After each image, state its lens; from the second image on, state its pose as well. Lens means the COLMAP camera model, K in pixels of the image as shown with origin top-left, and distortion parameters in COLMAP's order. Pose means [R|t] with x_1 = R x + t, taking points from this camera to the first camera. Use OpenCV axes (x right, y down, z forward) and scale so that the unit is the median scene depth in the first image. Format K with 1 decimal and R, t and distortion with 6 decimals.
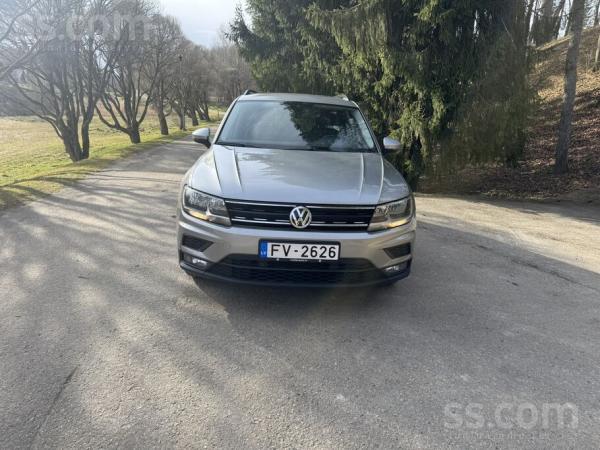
lens RADIAL K [[433.0, 0, 300.0], [0, 433.0, 225.0], [0, 0, 1]] dist [0.029081, -0.048442]
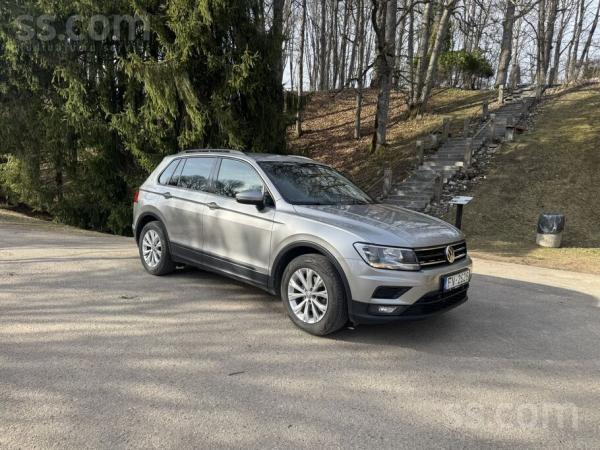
lens RADIAL K [[433.0, 0, 300.0], [0, 433.0, 225.0], [0, 0, 1]] dist [0.029081, -0.048442]
pose [[0.690228, -0.092500, 0.717656, -1.199597], [0.165261, 0.985734, -0.031892, -0.133098], [-0.704468, 0.140613, 0.695668, 0.370239]]
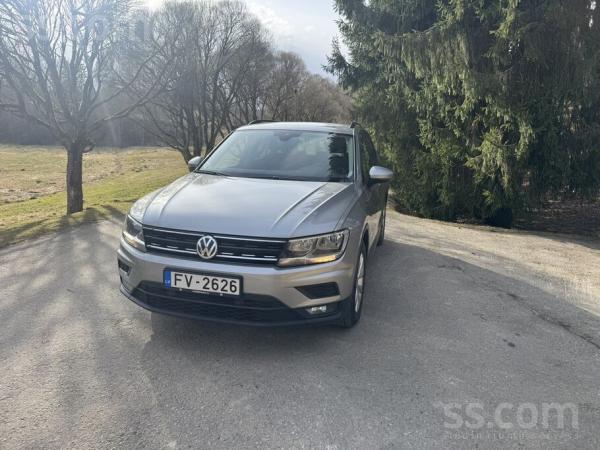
lens RADIAL K [[433.0, 0, 300.0], [0, 433.0, 225.0], [0, 0, 1]] dist [0.029081, -0.048442]
pose [[0.955285, 0.042011, -0.292686, 0.461722], [-0.060087, 0.996783, -0.053040, -0.027851], [0.289516, 0.068255, 0.954736, 0.125376]]
